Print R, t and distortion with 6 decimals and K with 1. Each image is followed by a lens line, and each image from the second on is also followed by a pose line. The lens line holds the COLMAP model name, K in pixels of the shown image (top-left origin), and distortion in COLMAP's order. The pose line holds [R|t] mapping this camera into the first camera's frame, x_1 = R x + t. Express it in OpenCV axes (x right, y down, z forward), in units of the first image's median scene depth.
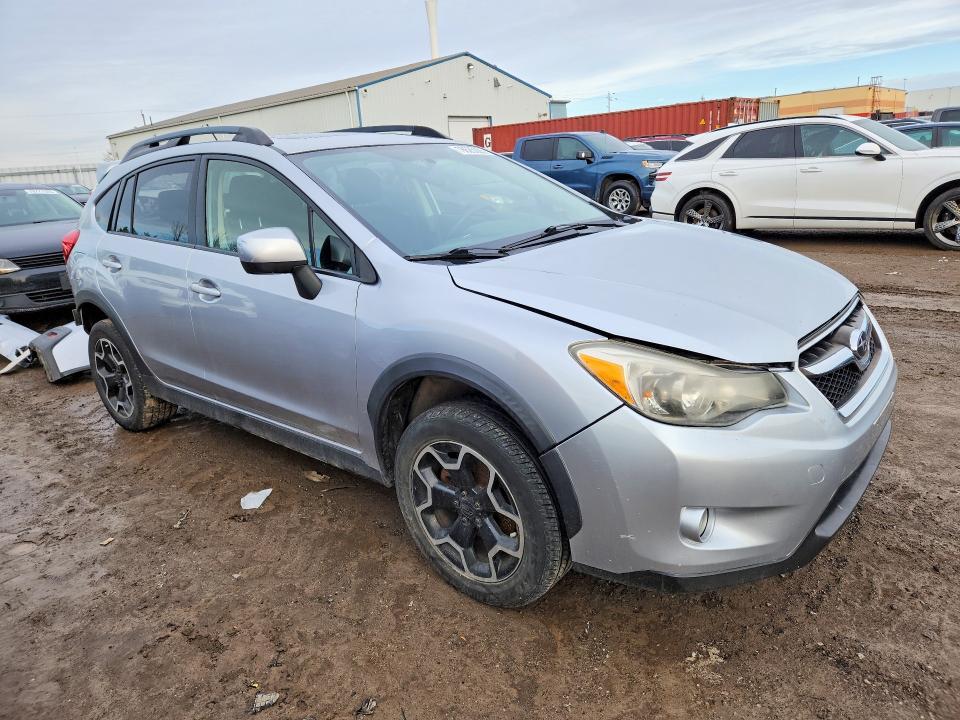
lens RADIAL K [[674.5, 0, 480.0], [0, 674.5, 360.0], [0, 0, 1]] dist [0.041134, 0.002880]
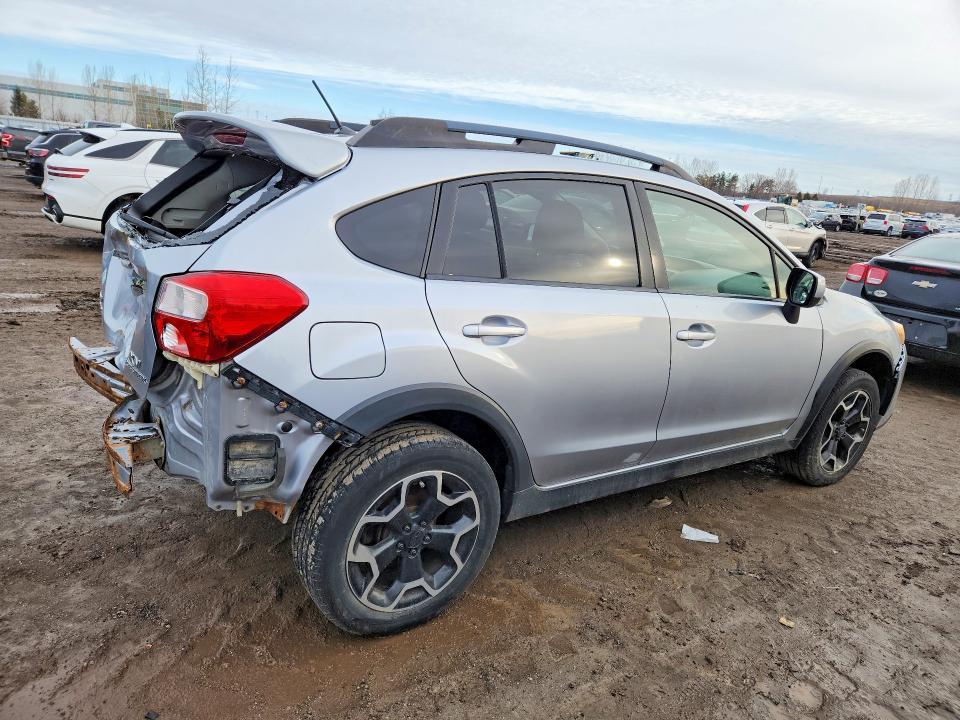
lens RADIAL K [[652.6, 0, 480.0], [0, 652.6, 360.0], [0, 0, 1]] dist [0.014057, -0.004849]
pose [[0.233731, -0.165954, 0.958034, -1.169902], [0.151817, 0.979470, 0.132628, -0.207419], [-0.960376, 0.114447, 0.254127, 0.935769]]
